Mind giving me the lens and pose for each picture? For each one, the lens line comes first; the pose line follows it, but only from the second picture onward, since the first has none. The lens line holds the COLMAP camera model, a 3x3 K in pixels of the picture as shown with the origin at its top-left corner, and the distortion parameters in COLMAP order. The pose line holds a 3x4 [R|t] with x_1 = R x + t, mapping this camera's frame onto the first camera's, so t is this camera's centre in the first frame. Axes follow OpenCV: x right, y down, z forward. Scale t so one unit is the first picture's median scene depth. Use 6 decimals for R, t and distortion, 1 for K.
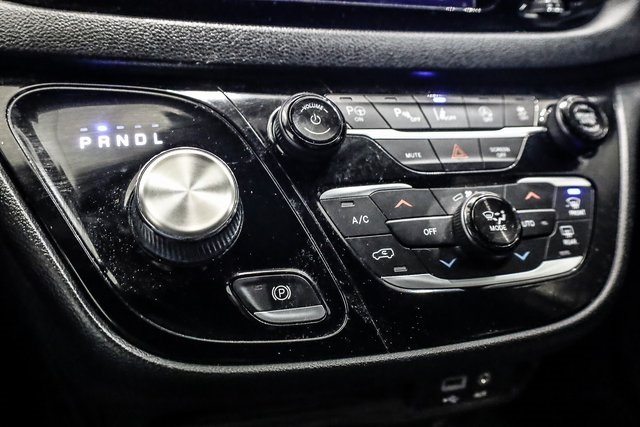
lens RADIAL K [[622.8, 0, 321.9], [0, 622.8, 212.4], [0, 0, 1]] dist [-0.007839, 0.000000]
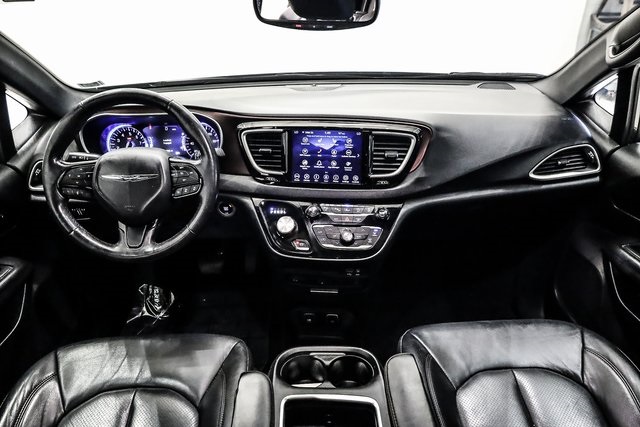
lens RADIAL K [[442.0, 0, 317.8], [0, 442.0, 212.8], [0, 0, 1]] dist [-0.001481, 0.004194]
pose [[0.926438, 0.116298, -0.358034, 1.185467], [-0.081825, 0.990555, 0.110026, -0.485100], [0.367448, -0.072636, 0.927203, -2.094096]]
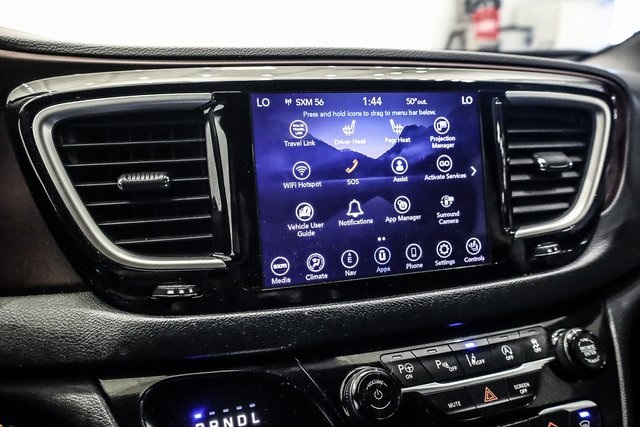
lens RADIAL K [[503.4, 0, 320.6], [0, 503.4, 212.8], [0, 0, 1]] dist [-0.003382, 0.000518]
pose [[0.998454, -0.044337, -0.033529, -0.069287], [0.041782, 0.996425, -0.073429, -0.407081], [0.036665, 0.071915, 0.996737, -0.042602]]
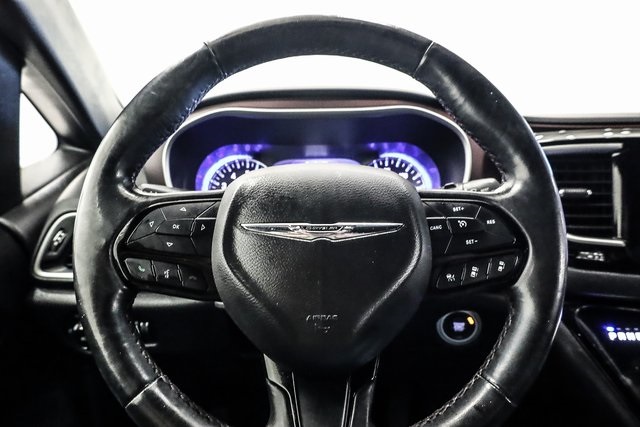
lens RADIAL K [[442.0, 0, 321.1], [0, 442.0, 212.7], [0, 0, 1]] dist [-0.001481, 0.004194]
pose [[0.918416, 0.026223, -0.394747, -0.631018], [-0.092392, 0.984426, -0.149562, -0.183337], [0.384677, 0.173832, 0.906535, -0.764691]]
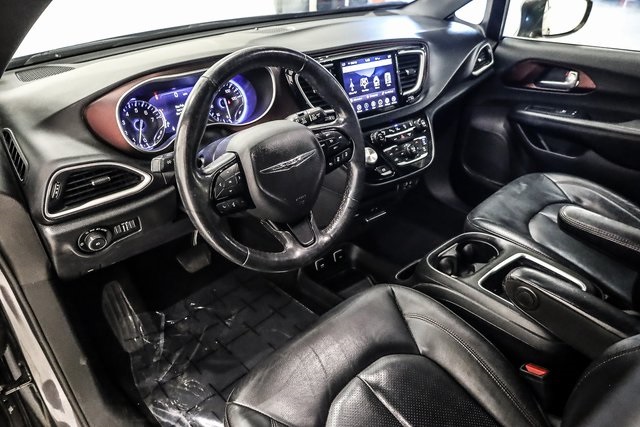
lens RADIAL K [[442.0, 0, 318.2], [0, 442.0, 217.4], [0, 0, 1]] dist [-0.001481, 0.004194]
pose [[0.944218, -0.225191, 0.240295, -1.415228], [0.176097, 0.961838, 0.209421, -0.335548], [-0.278284, -0.155423, 0.947840, -2.258751]]
